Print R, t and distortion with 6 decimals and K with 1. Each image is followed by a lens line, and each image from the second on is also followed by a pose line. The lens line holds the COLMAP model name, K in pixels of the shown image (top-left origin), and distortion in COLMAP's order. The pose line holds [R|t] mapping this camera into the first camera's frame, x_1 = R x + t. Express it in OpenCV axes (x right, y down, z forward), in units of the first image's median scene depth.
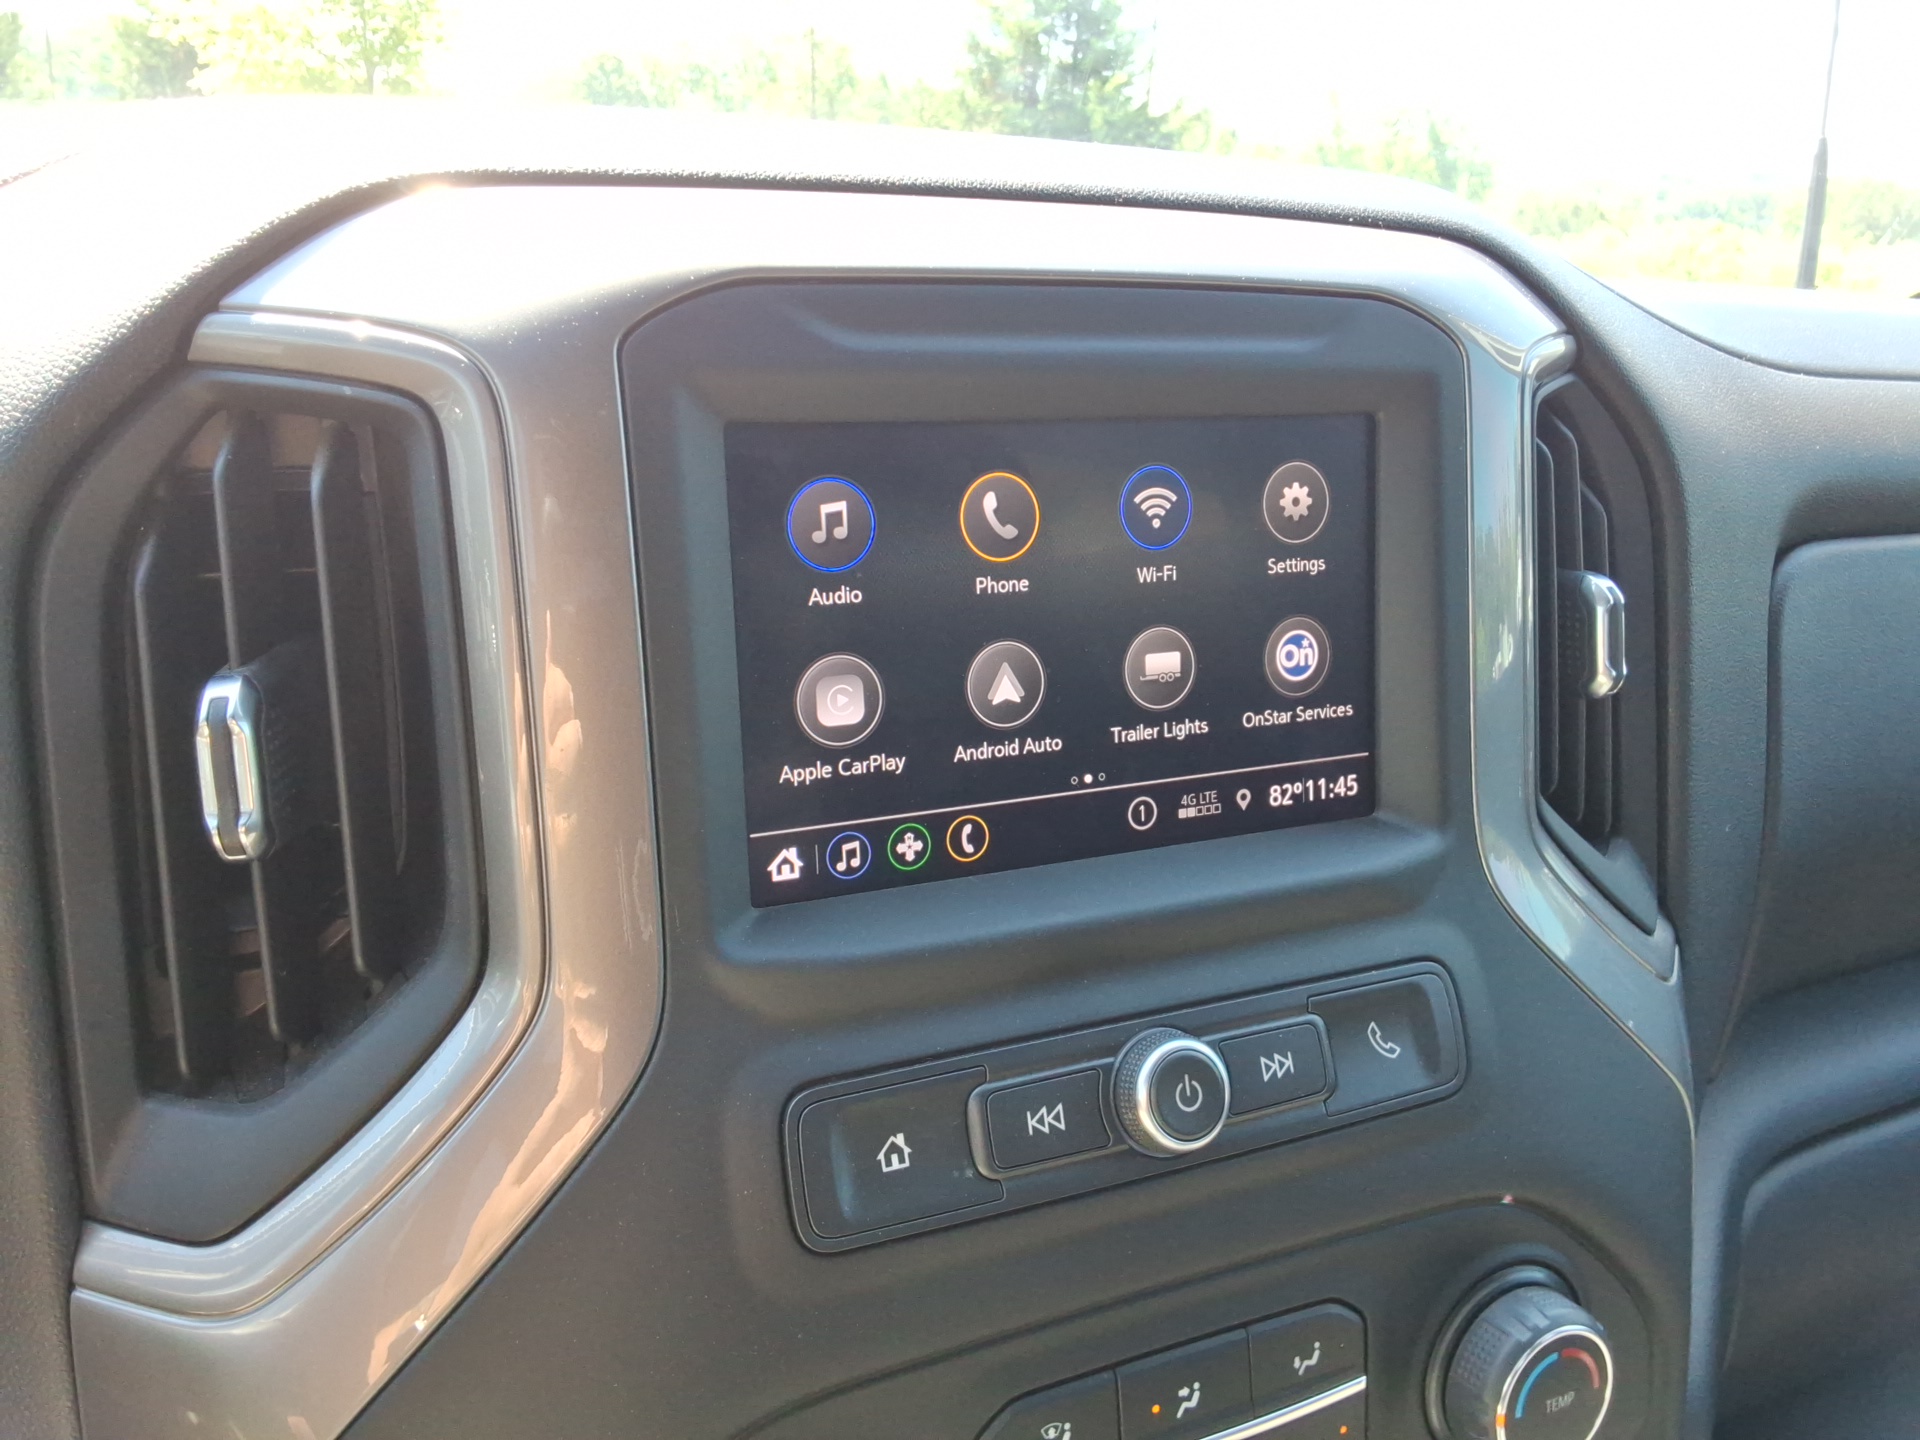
lens RADIAL K [[1554.8, 0, 978.5], [0, 1554.8, 717.4], [0, 0, 1]] dist [0.127614, -0.222336]
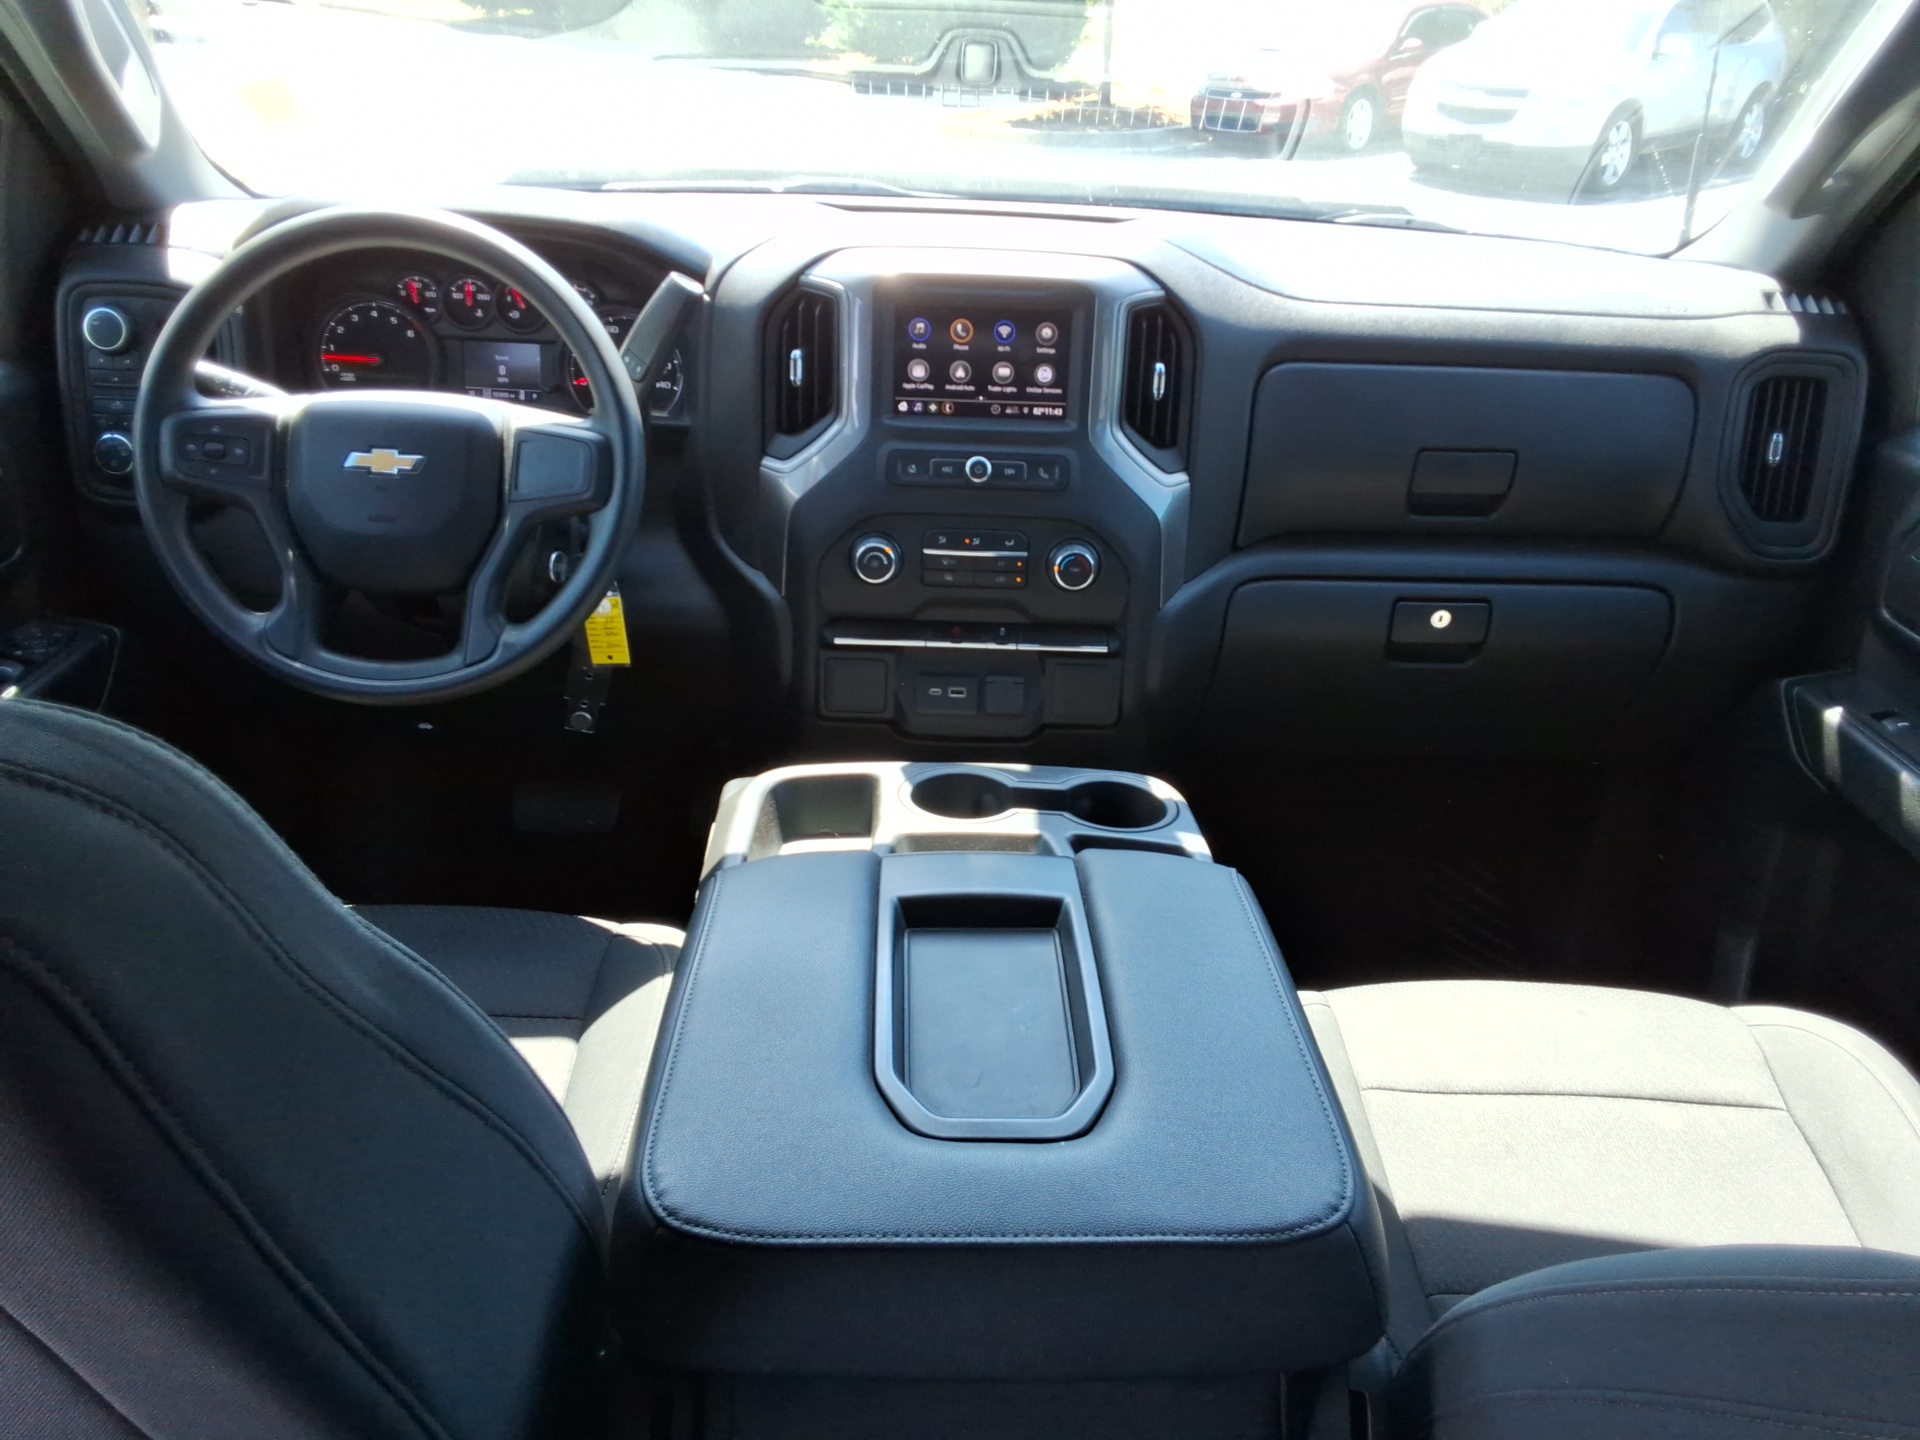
lens RADIAL K [[1556.2, 0, 979.6], [0, 1556.2, 711.3], [0, 0, 1]] dist [0.127780, -0.213679]
pose [[0.907374, 0.178336, -0.380616, 1.846723], [-0.128748, 0.979927, 0.152210, 0.228923], [0.400120, -0.089108, 0.912121, -2.934426]]
